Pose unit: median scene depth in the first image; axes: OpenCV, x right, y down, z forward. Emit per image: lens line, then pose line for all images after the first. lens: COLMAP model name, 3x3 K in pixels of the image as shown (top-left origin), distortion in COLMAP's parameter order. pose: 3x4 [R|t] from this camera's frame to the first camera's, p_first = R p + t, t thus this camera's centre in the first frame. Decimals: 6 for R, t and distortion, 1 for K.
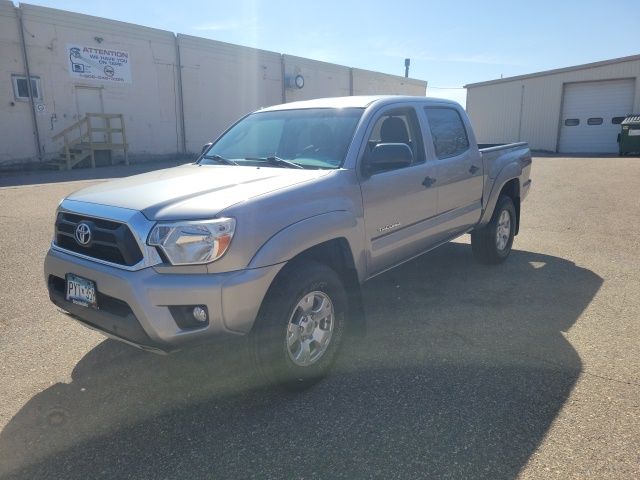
lens RADIAL K [[480.6, 0, 320.8], [0, 480.6, 238.6], [0, 0, 1]] dist [0.051826, -0.034100]
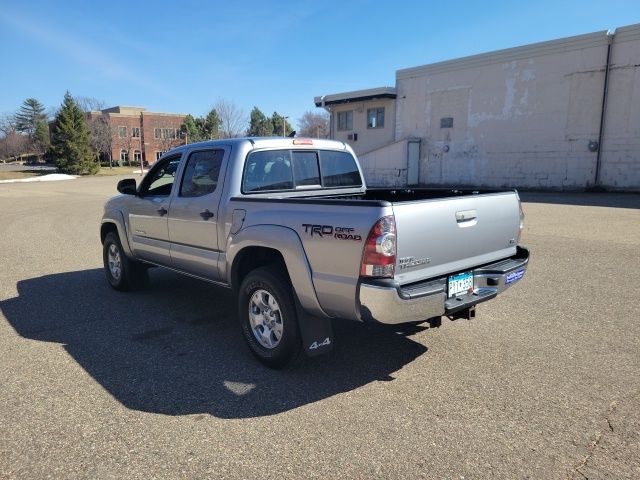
lens RADIAL K [[480.6, 0, 325.3], [0, 480.6, 232.8], [0, 0, 1]] dist [0.051826, -0.034100]
pose [[-0.168503, 0.159342, -0.972737, 0.311294], [-0.193171, 0.962374, 0.191107, -0.086757], [0.966588, 0.220107, -0.131383, 0.354937]]
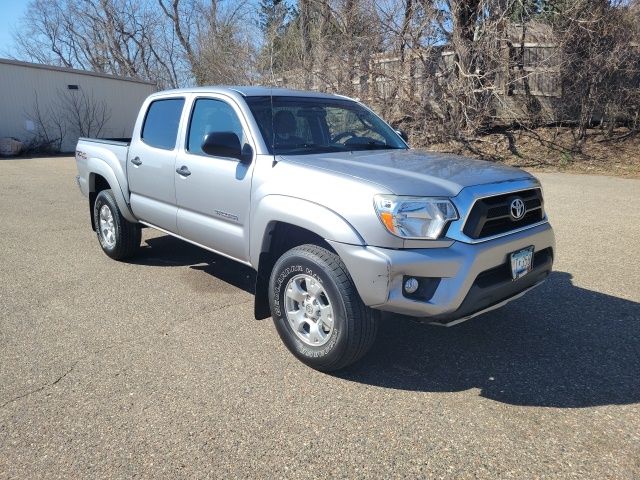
lens RADIAL K [[480.6, 0, 312.0], [0, 480.6, 241.1], [0, 0, 1]] dist [0.051826, -0.034100]
pose [[0.162835, -0.205036, 0.965114, -0.245271], [0.211146, 0.962750, 0.168909, -0.032927], [-0.963796, 0.176276, 0.200062, 0.189542]]
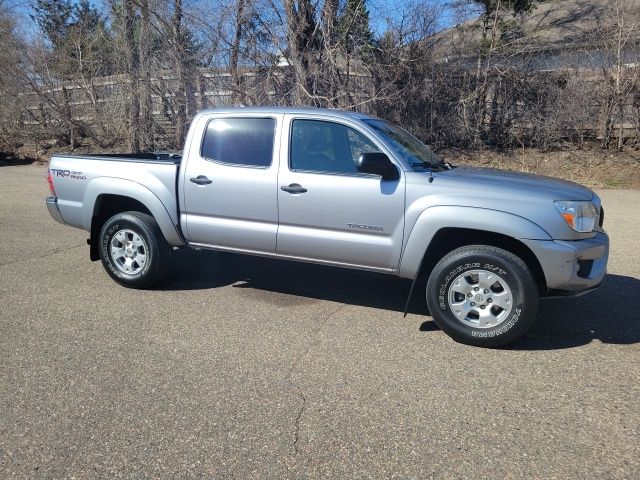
lens RADIAL K [[480.6, 0, 318.1], [0, 480.6, 236.3], [0, 0, 1]] dist [0.051826, -0.034100]
pose [[-0.280439, -0.167759, 0.945098, -0.257840], [0.201060, 0.952500, 0.228734, -0.067849], [-0.938578, 0.254168, -0.233388, 0.335578]]
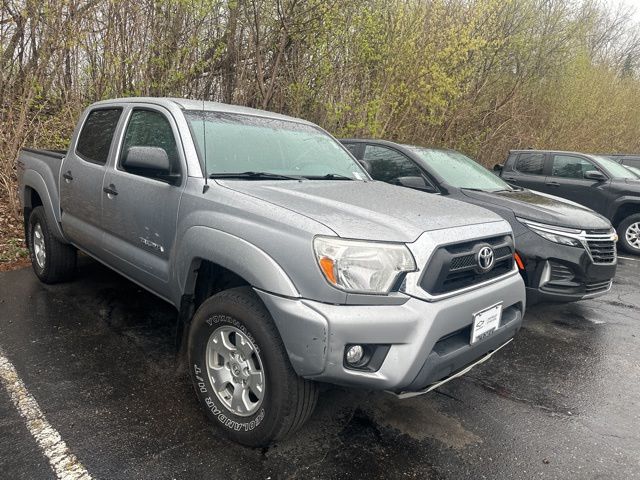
lens RADIAL K [[452.0, 0, 322.1], [0, 452.0, 242.8], [0, 0, 1]] dist [0.054203, -0.053306]
pose [[0.106173, -0.162502, 0.980979, -0.206330], [0.155192, 0.977174, 0.145075, -0.031643], [-0.982162, 0.136837, 0.128968, 0.182206]]
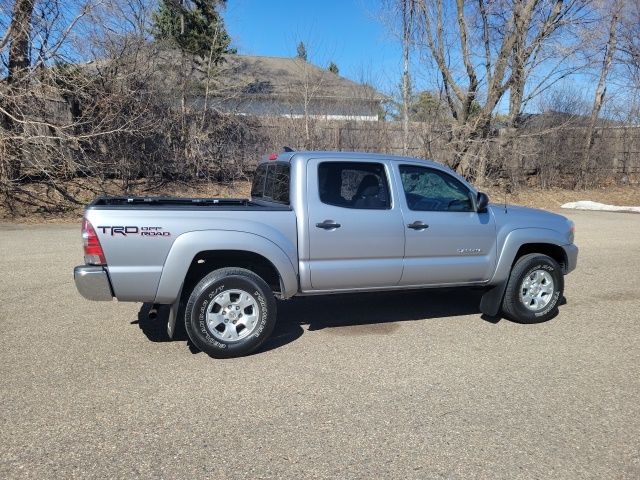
lens RADIAL K [[480.6, 0, 308.2], [0, 480.6, 243.0], [0, 0, 1]] dist [0.051826, -0.034100]
pose [[-0.859688, -0.057529, 0.507569, -0.115468], [0.118743, 0.943913, 0.308103, -0.119373], [-0.496826, 0.325143, -0.804640, 0.535333]]
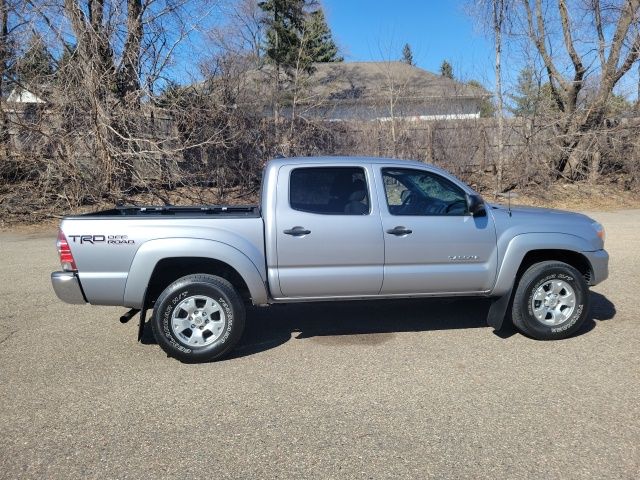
lens RADIAL K [[480.6, 0, 324.5], [0, 480.6, 229.0], [0, 0, 1]] dist [0.051826, -0.034100]
pose [[-0.732011, -0.032864, 0.680499, -0.175283], [0.182943, 0.952670, 0.242800, -0.108743], [-0.656271, 0.302225, -0.691353, 0.487310]]
